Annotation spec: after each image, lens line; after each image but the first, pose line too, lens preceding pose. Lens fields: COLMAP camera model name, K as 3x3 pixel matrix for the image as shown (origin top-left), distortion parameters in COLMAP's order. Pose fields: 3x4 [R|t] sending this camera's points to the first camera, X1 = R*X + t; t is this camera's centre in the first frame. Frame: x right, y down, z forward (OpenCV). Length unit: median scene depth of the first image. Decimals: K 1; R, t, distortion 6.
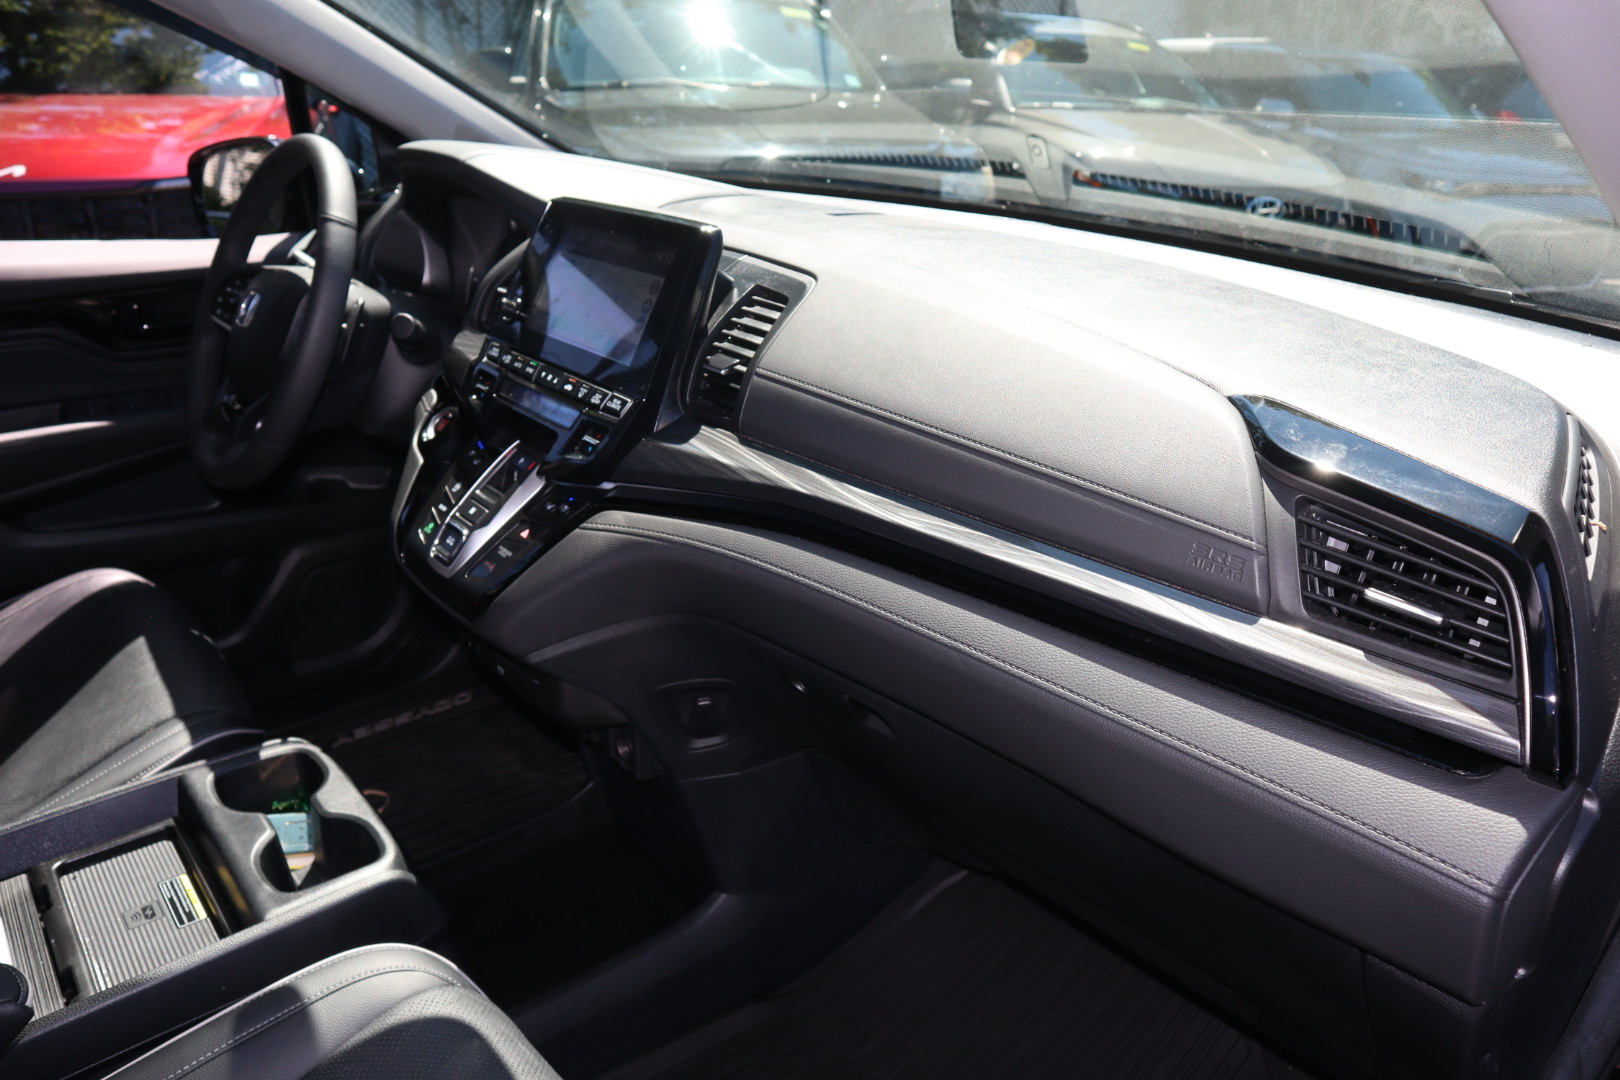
lens RADIAL K [[1143.8, 0, 832.1], [0, 1143.8, 557.3], [0, 0, 1]] dist [-0.100410, 0.052139]
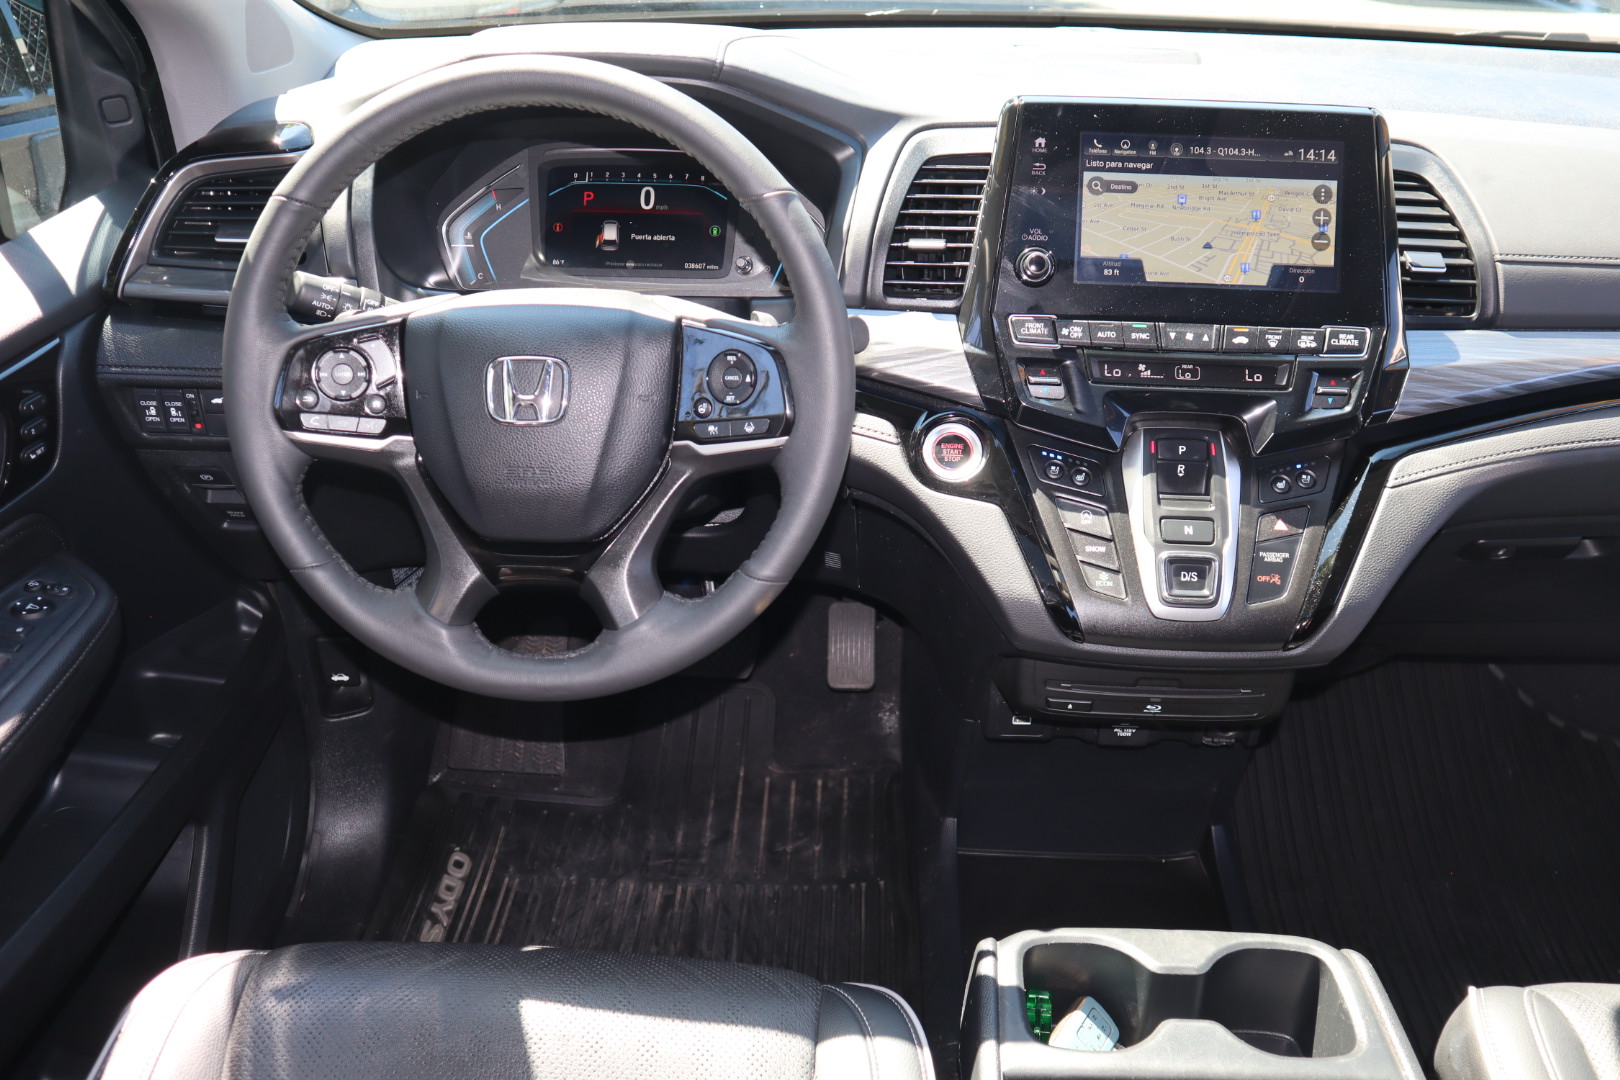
lens RADIAL K [[1311.3, 0, 816.0], [0, 1311.3, 542.4], [0, 0, 1]] dist [-0.080088, 0.092380]
pose [[0.687566, -0.378893, 0.619430, -1.056951], [0.296641, 0.925202, 0.236655, -0.321862], [-0.662764, 0.021032, 0.748533, 0.507361]]
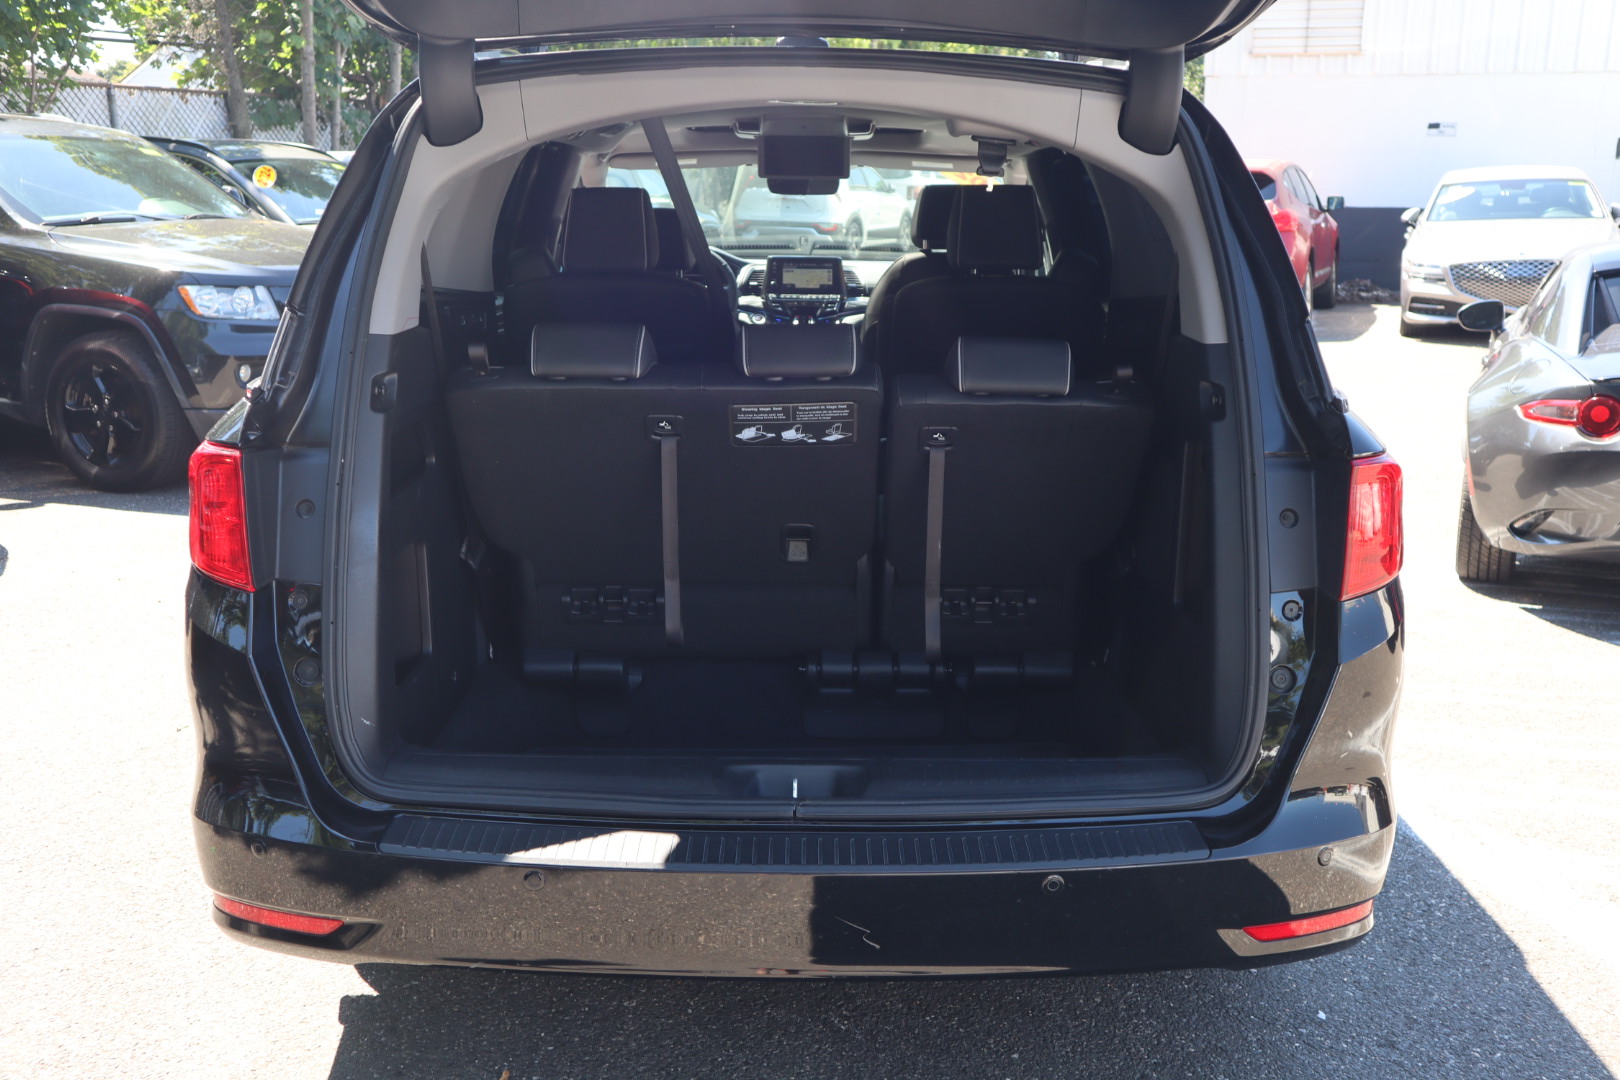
lens RADIAL K [[1548.2, 0, 848.1], [0, 1548.2, 547.2], [0, 0, 1]] dist [0.004489, 0.000000]
pose [[0.629936, -0.181099, 0.755238, -4.611403], [0.314713, 0.948540, -0.035048, 0.960803], [-0.710026, 0.259761, 0.654513, -2.581254]]
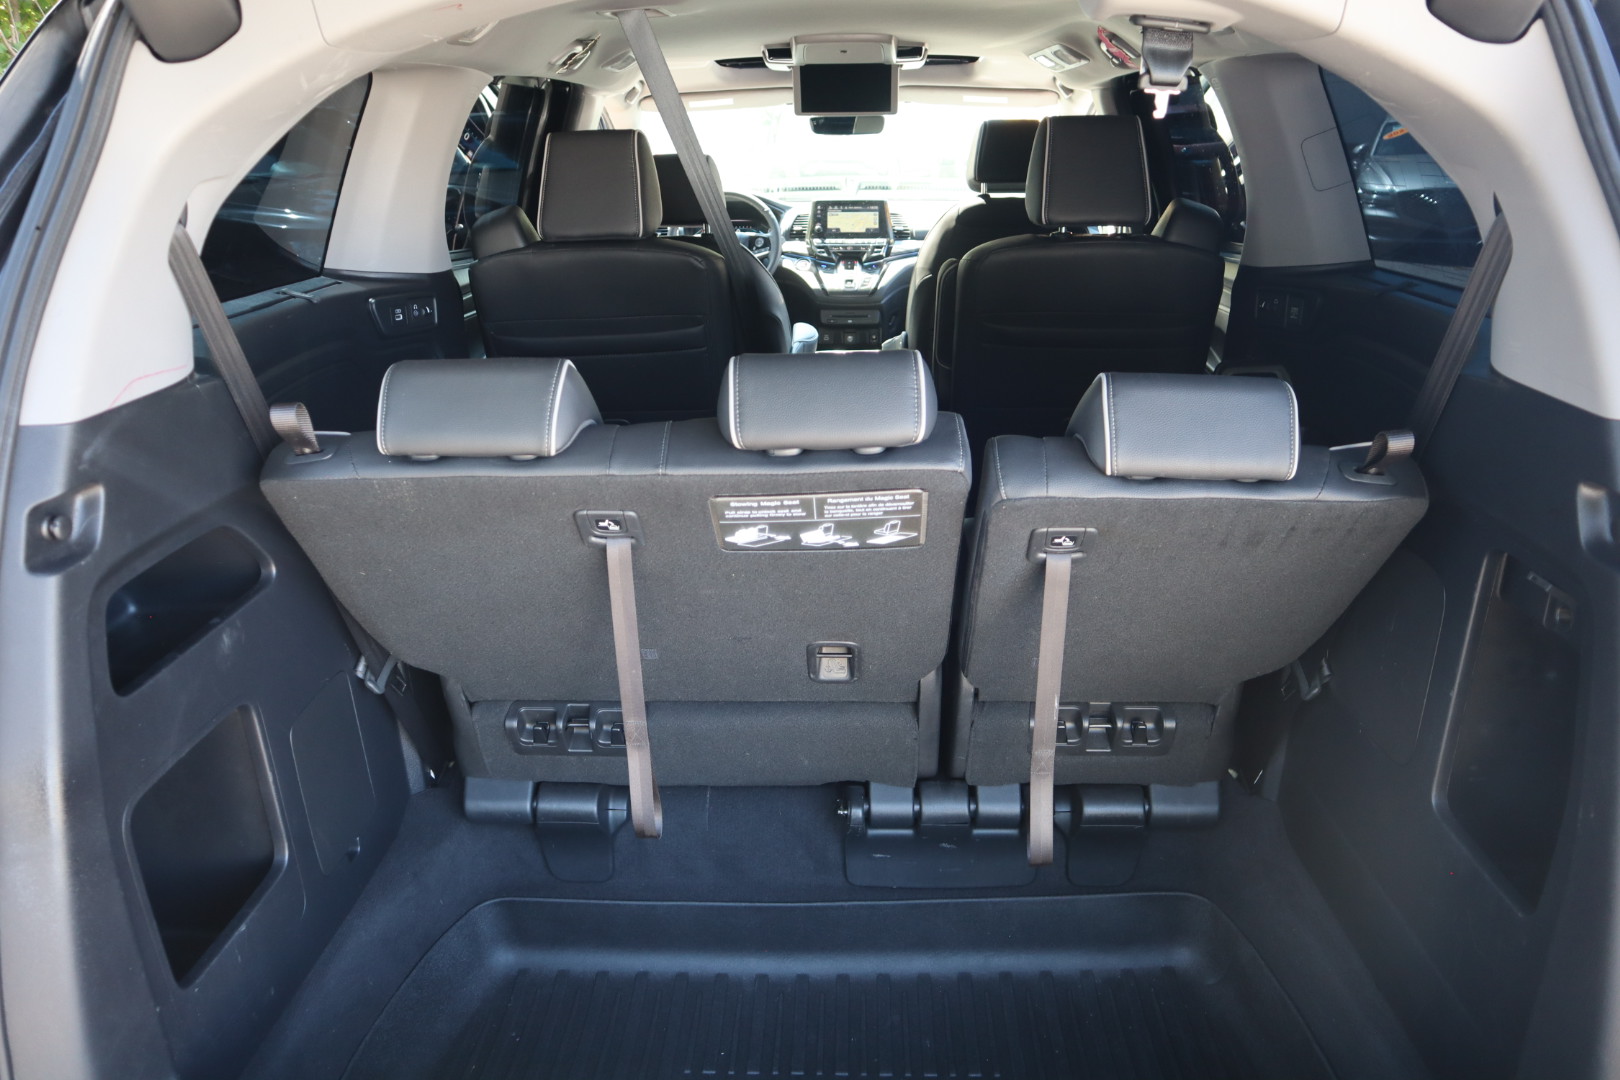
lens RADIAL K [[1143.8, 0, 821.0], [0, 1143.8, 550.0], [0, 0, 1]] dist [-0.100410, 0.052139]
pose [[0.671720, -0.277576, 0.686836, -3.408590], [0.323207, 0.944063, 0.065438, 0.579280], [-0.666580, 0.178034, 0.723861, -1.651924]]
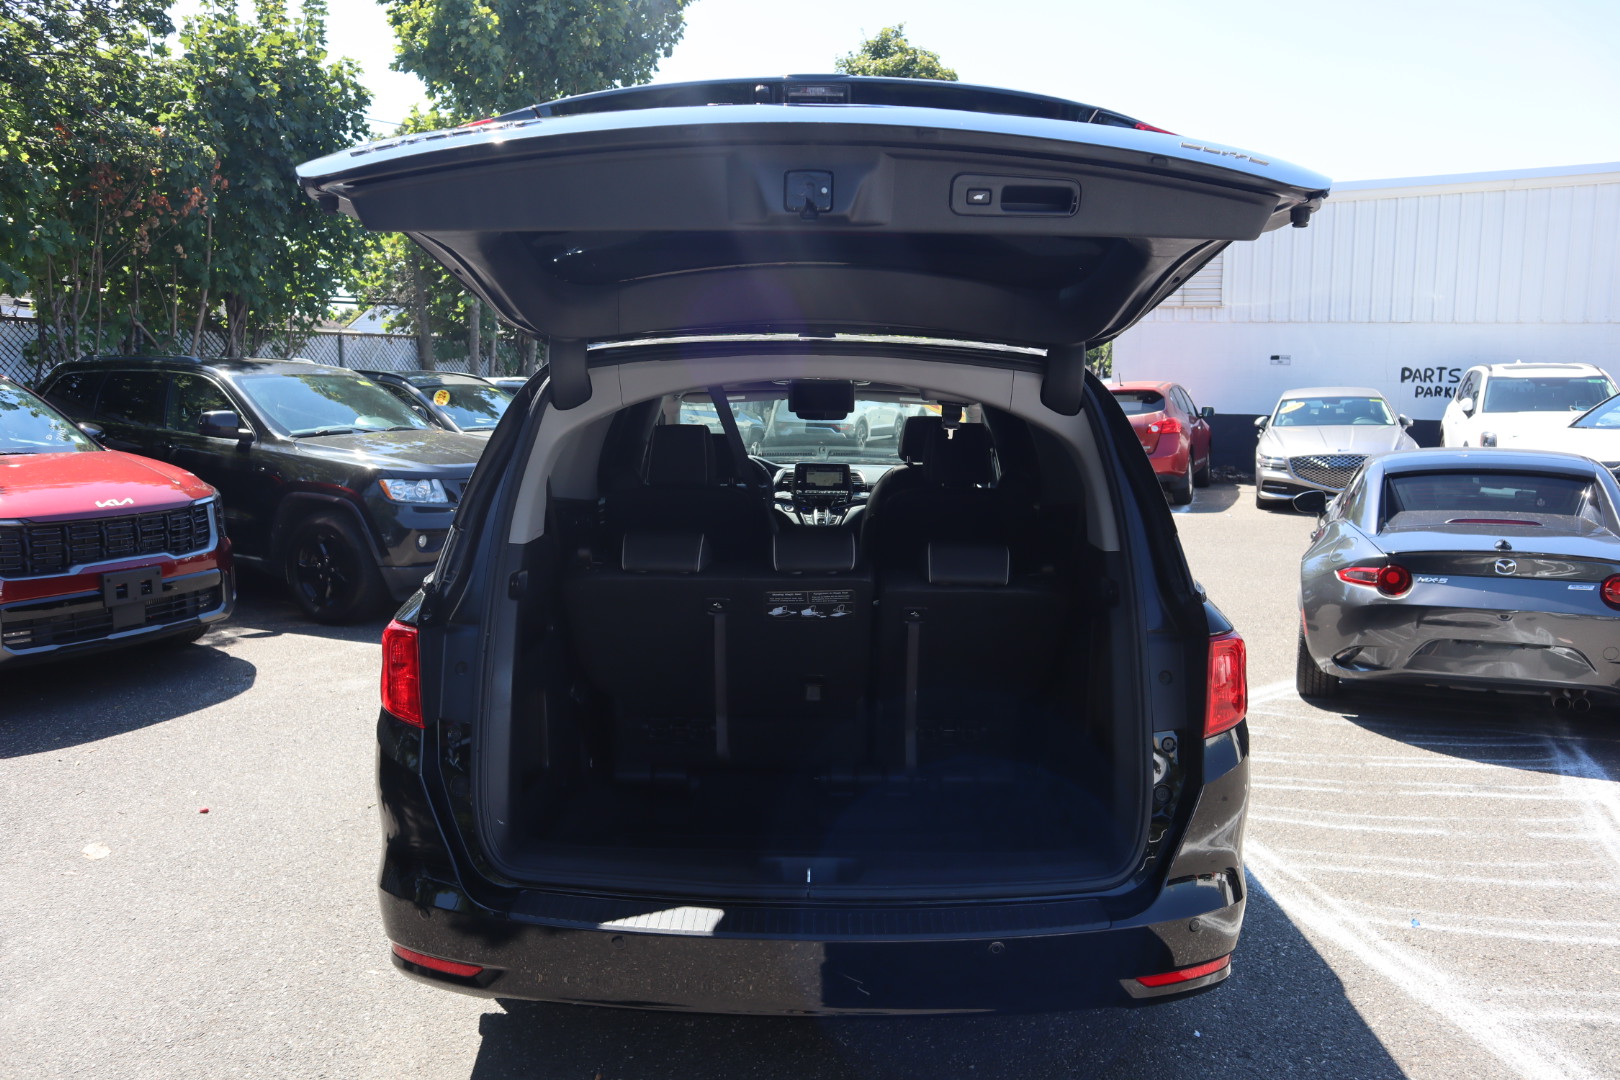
lens RADIAL K [[1143.8, 0, 840.8], [0, 1143.8, 554.1], [0, 0, 1]] dist [-0.100410, 0.052139]
pose [[0.641476, -0.113248, 0.758738, -4.625901], [0.312715, 0.941742, -0.123822, 0.882141], [-0.700512, 0.316697, 0.639519, -2.659568]]
